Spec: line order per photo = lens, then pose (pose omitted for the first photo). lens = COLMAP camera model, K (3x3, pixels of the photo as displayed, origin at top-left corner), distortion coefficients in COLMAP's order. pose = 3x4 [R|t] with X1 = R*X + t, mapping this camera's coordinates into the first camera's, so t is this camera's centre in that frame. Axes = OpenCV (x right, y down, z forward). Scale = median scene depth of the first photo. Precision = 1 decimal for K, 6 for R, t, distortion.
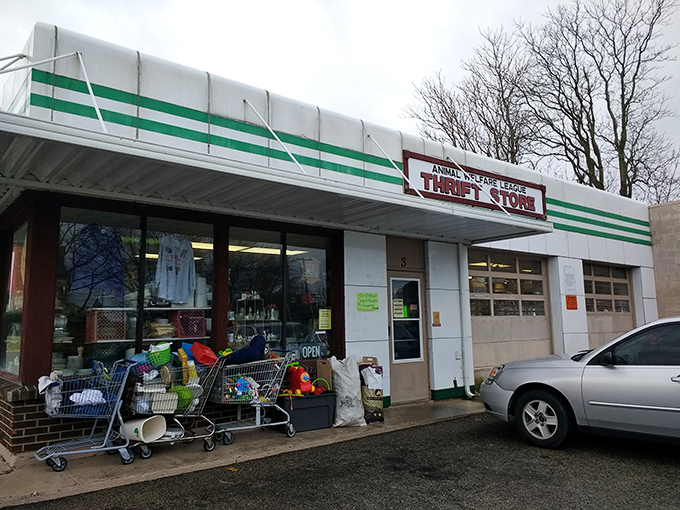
lens RADIAL K [[544.4, 0, 340.0], [0, 544.4, 255.0], [0, 0, 1]] dist [-0.008836, -0.004329]
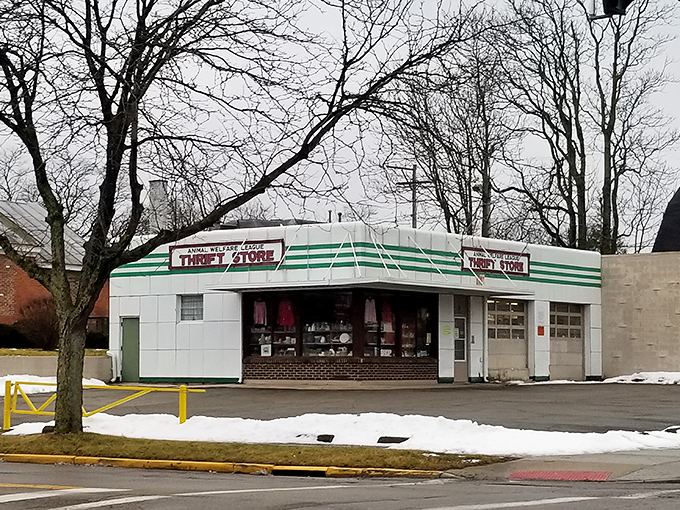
lens RADIAL K [[1622.0, 0, 340.0], [0, 1622.0, 255.0], [0, 0, 1]] dist [-0.037368, 0.187699]
pose [[0.958810, 0.041265, 0.281034, -1.221793], [-0.059282, 0.996674, 0.055910, -0.301649], [-0.277793, -0.070267, 0.958068, -2.776518]]
